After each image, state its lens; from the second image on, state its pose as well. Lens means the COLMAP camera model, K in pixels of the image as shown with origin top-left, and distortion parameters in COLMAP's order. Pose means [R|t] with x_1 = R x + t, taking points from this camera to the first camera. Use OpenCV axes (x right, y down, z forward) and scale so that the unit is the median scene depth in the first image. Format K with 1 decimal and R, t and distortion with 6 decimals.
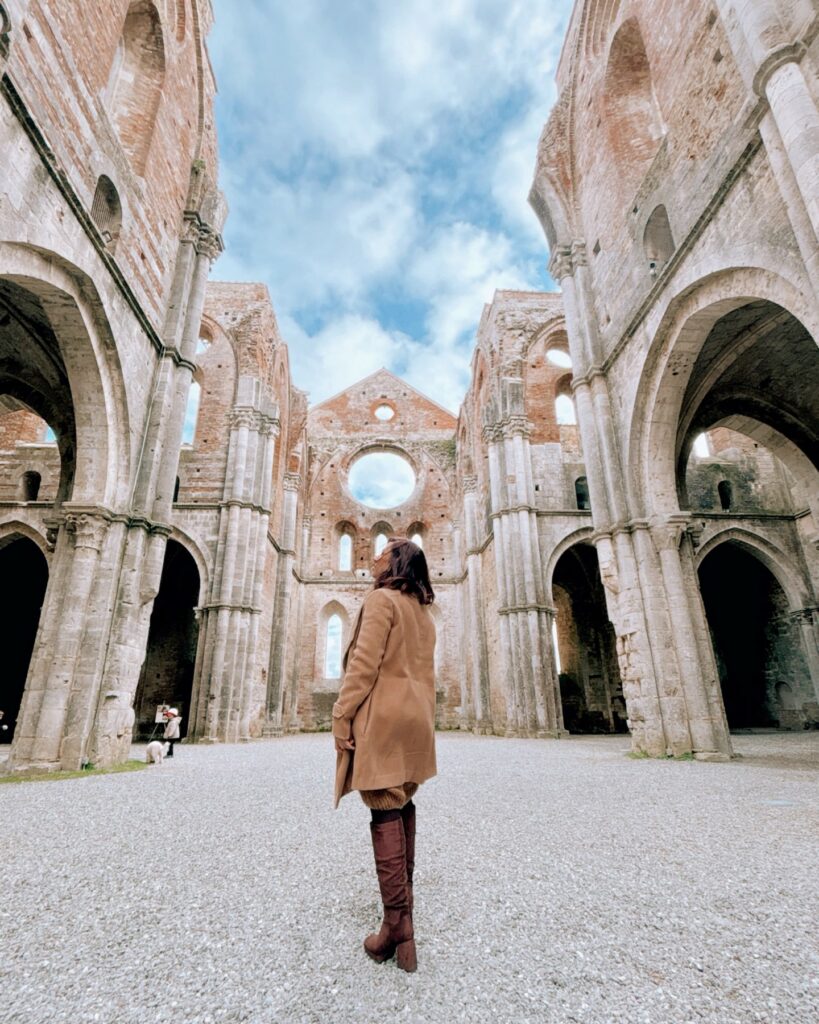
lens RADIAL K [[515.9, 0, 411.2], [0, 515.9, 544.1], [0, 0, 1]] dist [0.001856, -0.000018]
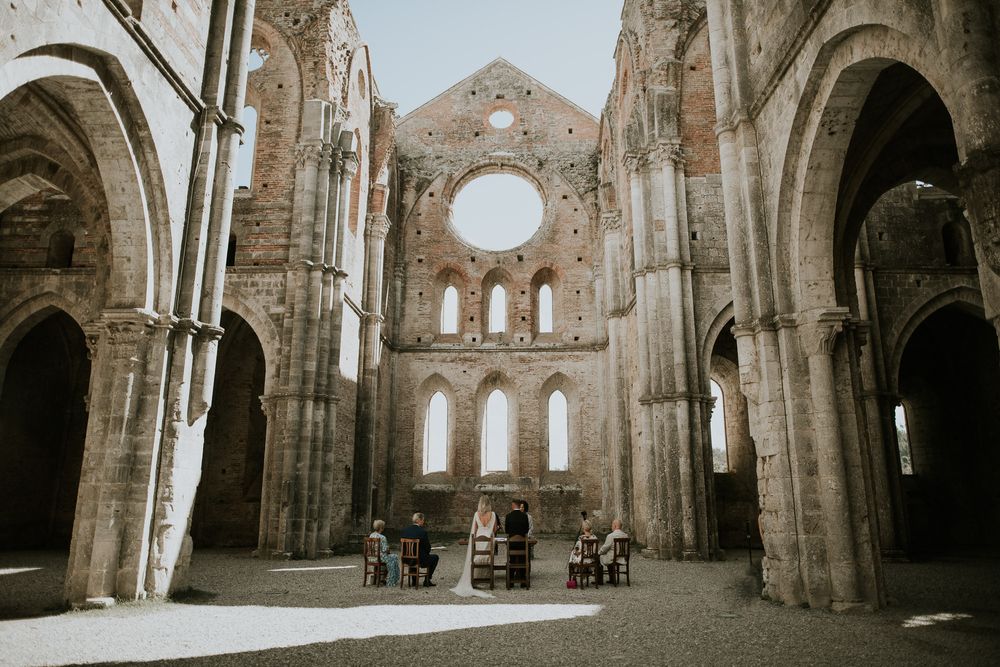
lens RADIAL K [[715.6, 0, 500.0], [0, 715.6, 333.5], [0, 0, 1]] dist [-0.111512, 0.153003]
pose [[0.996507, -0.004303, -0.083394, 0.051850], [0.011852, 0.995849, 0.090250, -0.069238], [0.082659, -0.090924, 0.992421, -0.068571]]
